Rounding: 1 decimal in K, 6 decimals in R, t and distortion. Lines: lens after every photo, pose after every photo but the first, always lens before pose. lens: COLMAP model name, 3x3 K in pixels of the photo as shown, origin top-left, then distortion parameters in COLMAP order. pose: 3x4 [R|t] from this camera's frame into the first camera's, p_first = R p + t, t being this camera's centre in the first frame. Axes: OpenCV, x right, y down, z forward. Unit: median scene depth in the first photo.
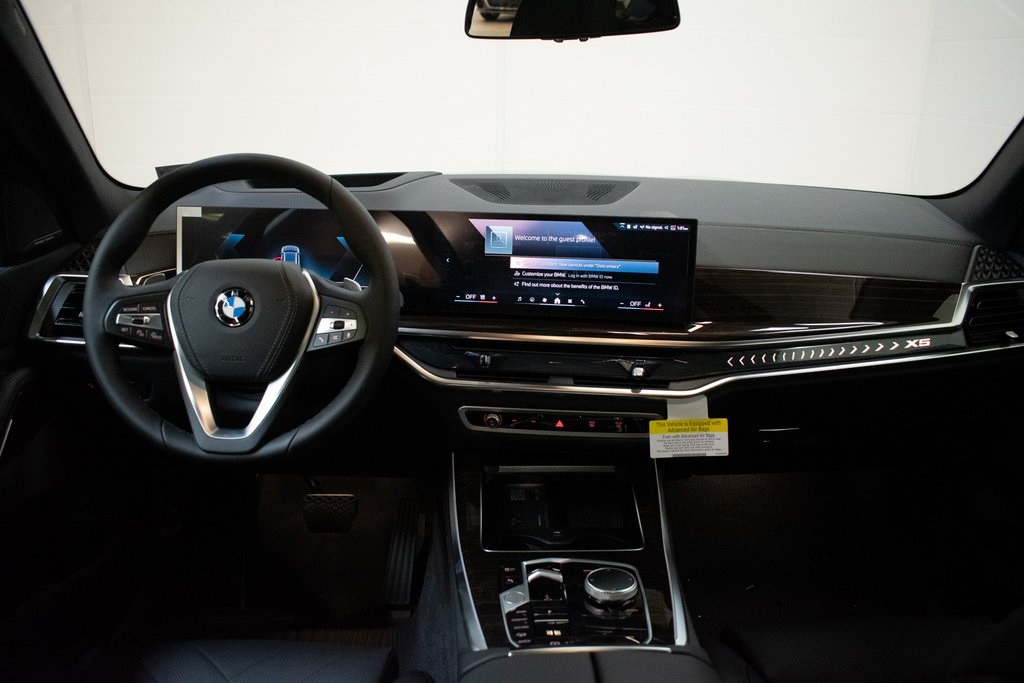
lens RADIAL K [[753.9, 0, 513.6], [0, 753.9, 324.8], [0, 0, 1]] dist [-0.073181, -0.000883]
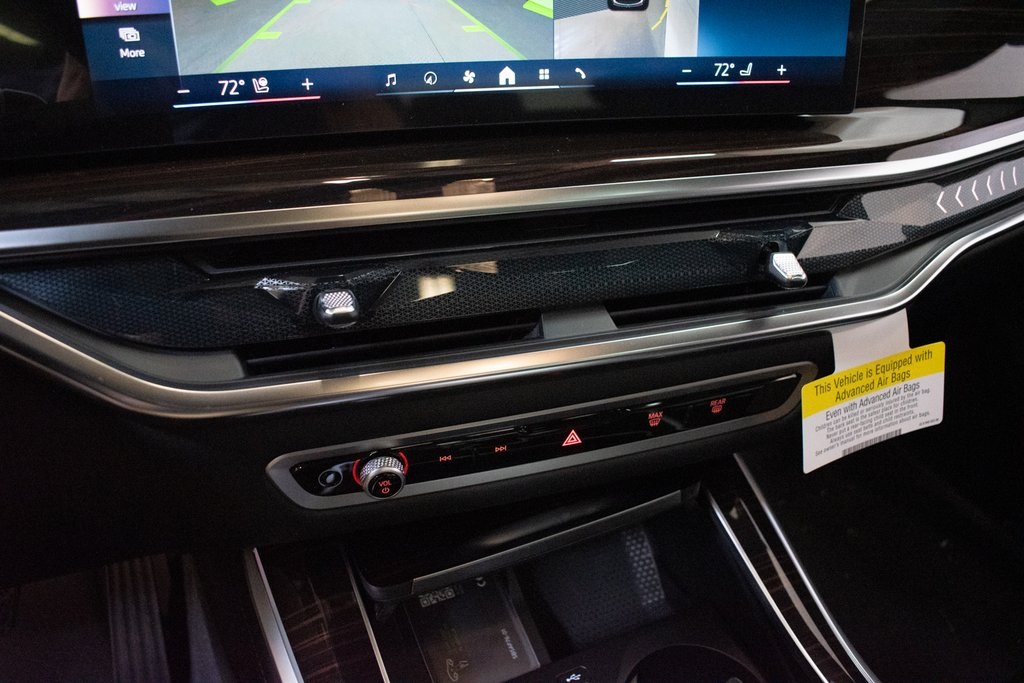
lens RADIAL K [[753.9, 0, 513.6], [0, 753.9, 324.8], [0, 0, 1]] dist [-0.073181, -0.000883]
pose [[0.908865, -0.193866, 0.369297, -0.085847], [0.084289, 0.952515, 0.292592, -0.025164], [-0.408485, -0.234799, 0.882049, 0.733023]]
